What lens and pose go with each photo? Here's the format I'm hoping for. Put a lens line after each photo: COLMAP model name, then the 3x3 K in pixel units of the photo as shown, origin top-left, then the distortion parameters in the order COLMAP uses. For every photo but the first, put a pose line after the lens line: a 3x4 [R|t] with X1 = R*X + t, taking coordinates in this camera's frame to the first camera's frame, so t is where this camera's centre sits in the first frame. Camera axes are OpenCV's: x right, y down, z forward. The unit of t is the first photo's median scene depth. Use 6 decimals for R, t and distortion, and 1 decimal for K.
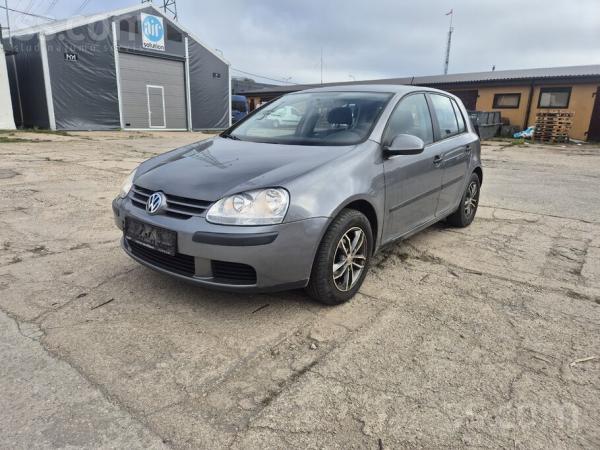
lens RADIAL K [[387.3, 0, 300.0], [0, 387.3, 225.0], [0, 0, 1]] dist [0.047498, -0.032790]
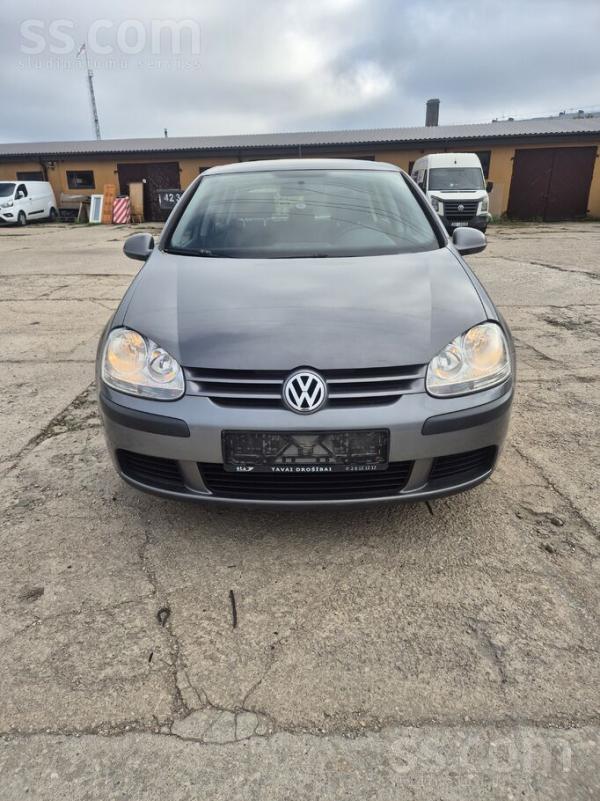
lens RADIAL K [[517.0, 0, 296.0], [0, 517.0, 387.9], [0, 0, 1]] dist [0.047498, -0.032790]
pose [[0.794129, -0.242742, 0.557168, -0.755449], [0.198792, 0.970091, 0.139303, -0.157977], [-0.574318, 0.000136, 0.818632, 0.398447]]
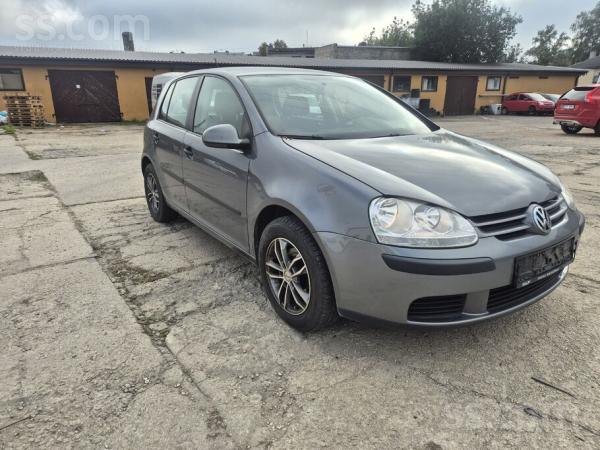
lens RADIAL K [[387.3, 0, 300.0], [0, 387.3, 225.0], [0, 0, 1]] dist [0.047498, -0.032790]
pose [[0.324960, -0.322158, 0.889166, -1.175317], [0.285529, 0.929738, 0.232507, -0.347264], [-0.901596, 0.178327, 0.394113, 1.084298]]
